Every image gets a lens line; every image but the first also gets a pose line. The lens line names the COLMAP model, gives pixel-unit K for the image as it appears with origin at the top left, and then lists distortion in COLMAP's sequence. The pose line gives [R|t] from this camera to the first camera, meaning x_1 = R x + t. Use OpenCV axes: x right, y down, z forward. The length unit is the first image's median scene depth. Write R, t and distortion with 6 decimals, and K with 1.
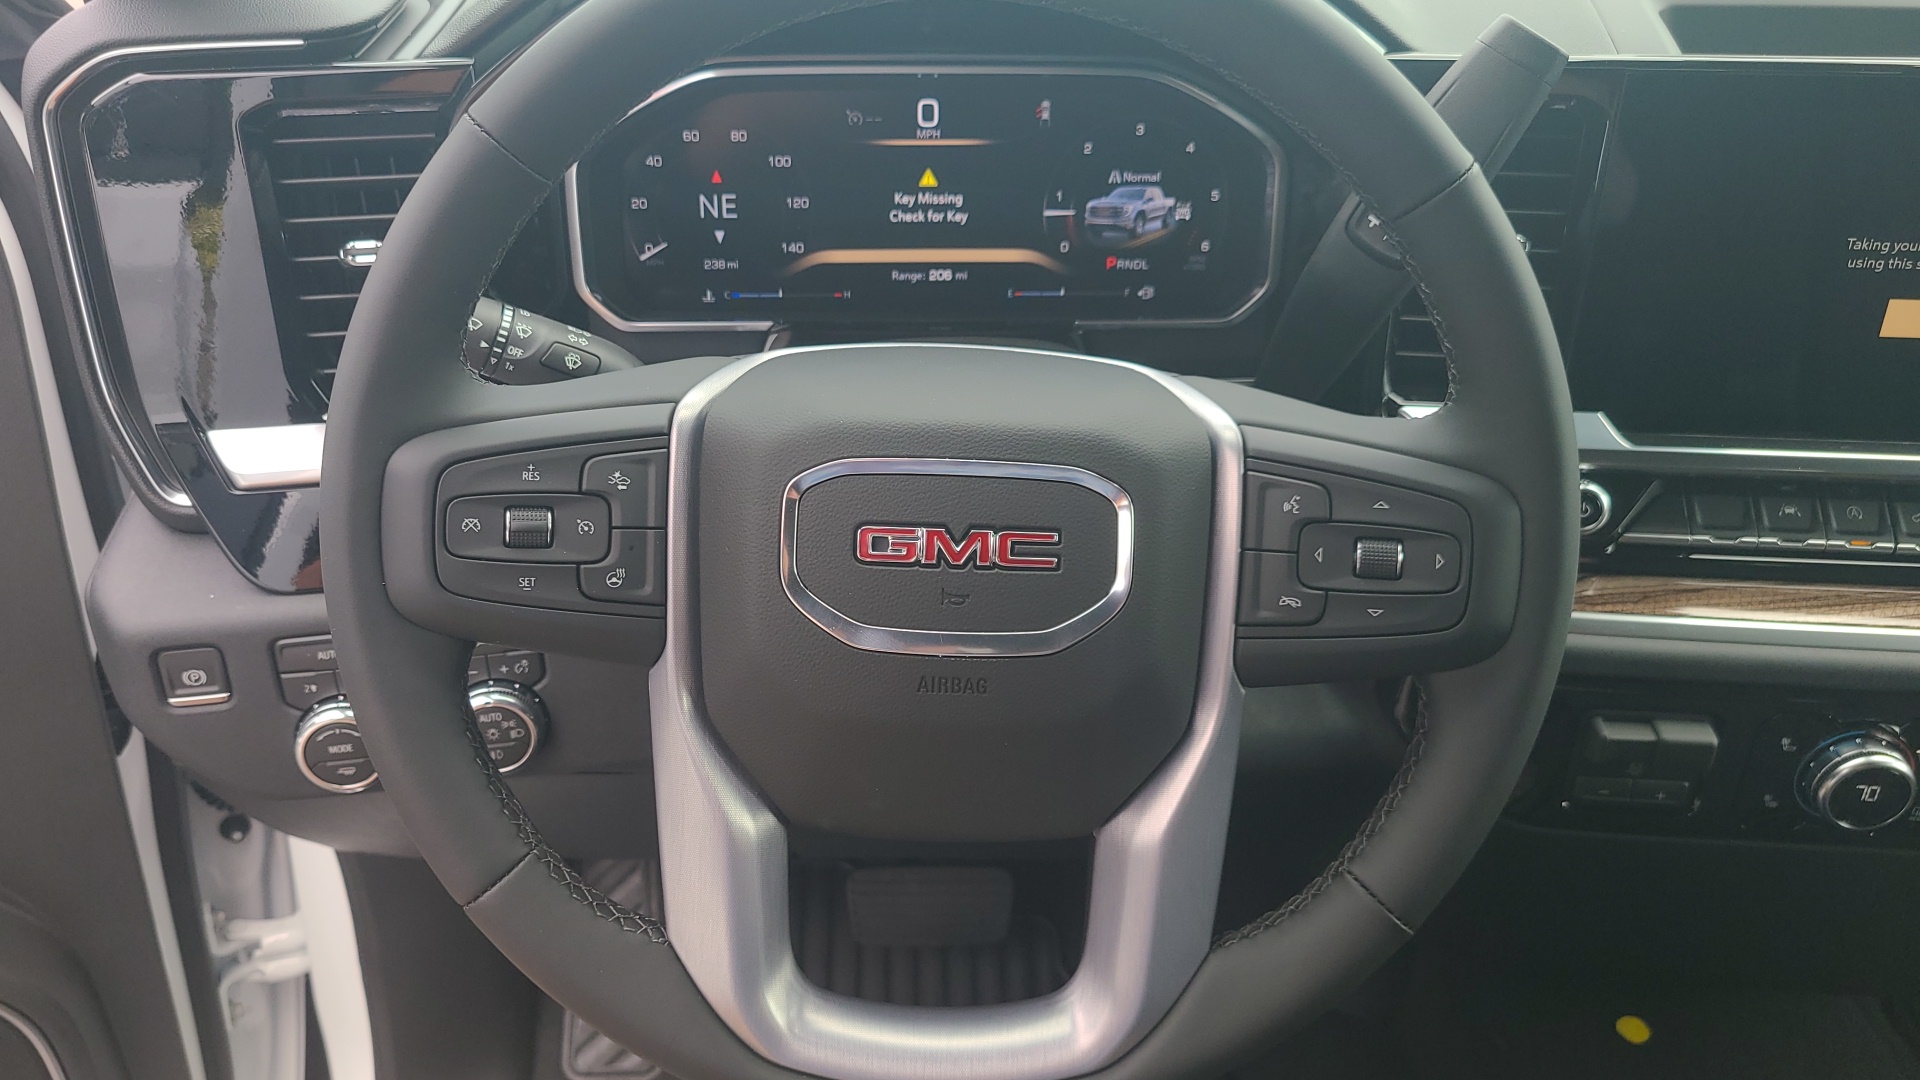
lens RADIAL K [[1443.2, 0, 940.1], [0, 1443.2, 510.3], [0, 0, 1]] dist [0.042641, -0.024630]
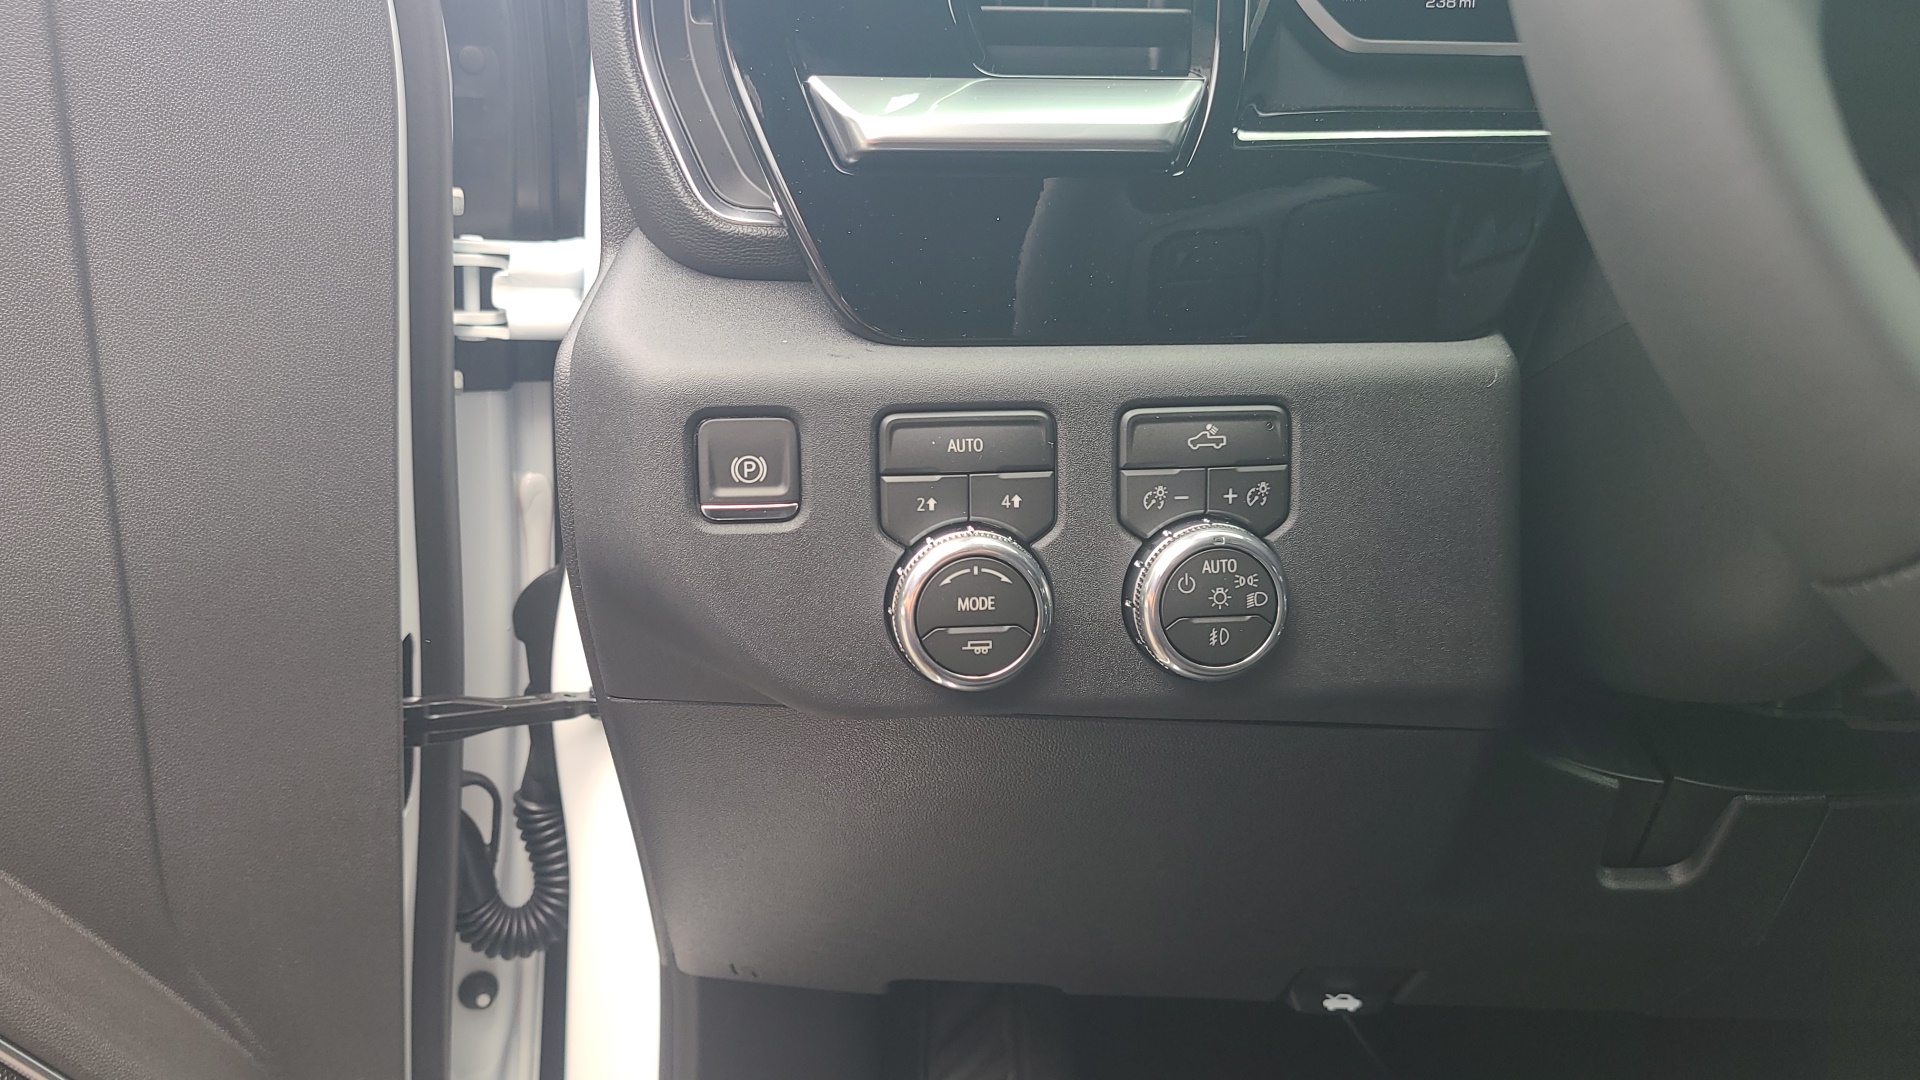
lens RADIAL K [[1443.2, 0, 952.9], [0, 1443.2, 550.0], [0, 0, 1]] dist [0.042641, -0.024630]
pose [[0.999521, 0.027031, -0.015056, -0.405163], [-0.029768, 0.972826, -0.229617, 0.271681], [0.008440, 0.229956, 0.973165, 0.418990]]
